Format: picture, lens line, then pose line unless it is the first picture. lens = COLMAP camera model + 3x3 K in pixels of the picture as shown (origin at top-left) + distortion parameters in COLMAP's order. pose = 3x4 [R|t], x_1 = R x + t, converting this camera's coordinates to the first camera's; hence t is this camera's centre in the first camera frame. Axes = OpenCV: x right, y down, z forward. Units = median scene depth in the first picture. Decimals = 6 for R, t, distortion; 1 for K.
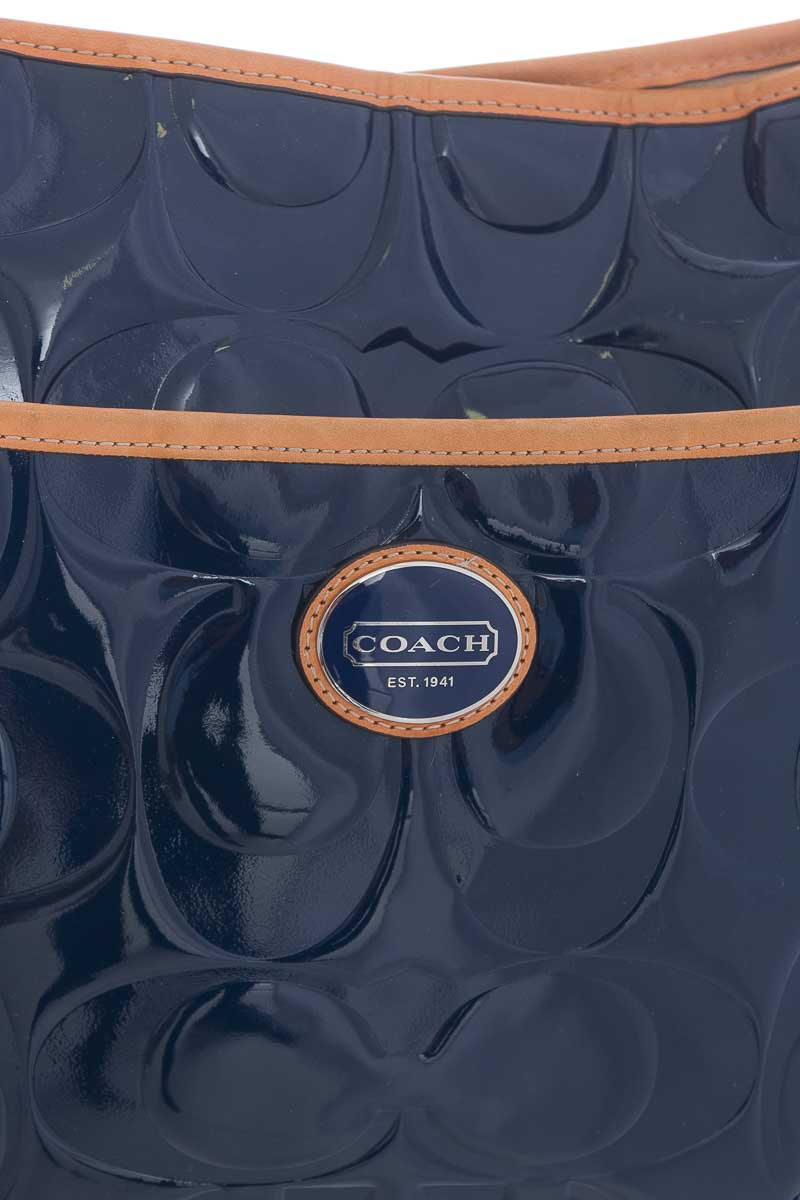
lens RADIAL K [[3012.7, 0, 401.1], [0, 3012.7, 598.3], [0, 0, 1]] dist [-0.000563, 0.000000]
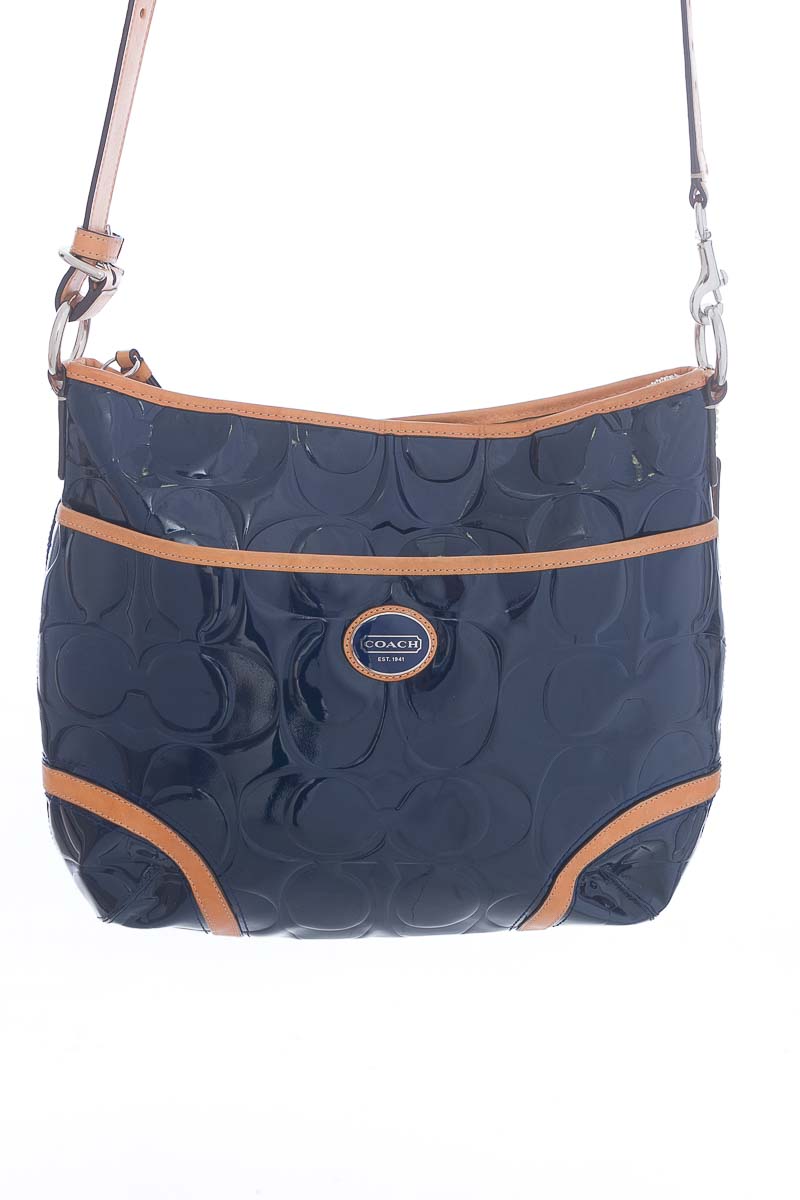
lens RADIAL K [[1833.4, 0, 398.7], [0, 1833.4, 601.0], [0, 0, 1]] dist [0.031909, 0.000000]
pose [[0.997851, 0.008615, -0.064952, 0.113346], [-0.010007, 0.999726, -0.021147, 0.011011], [0.064752, 0.021752, 0.997664, -0.558831]]
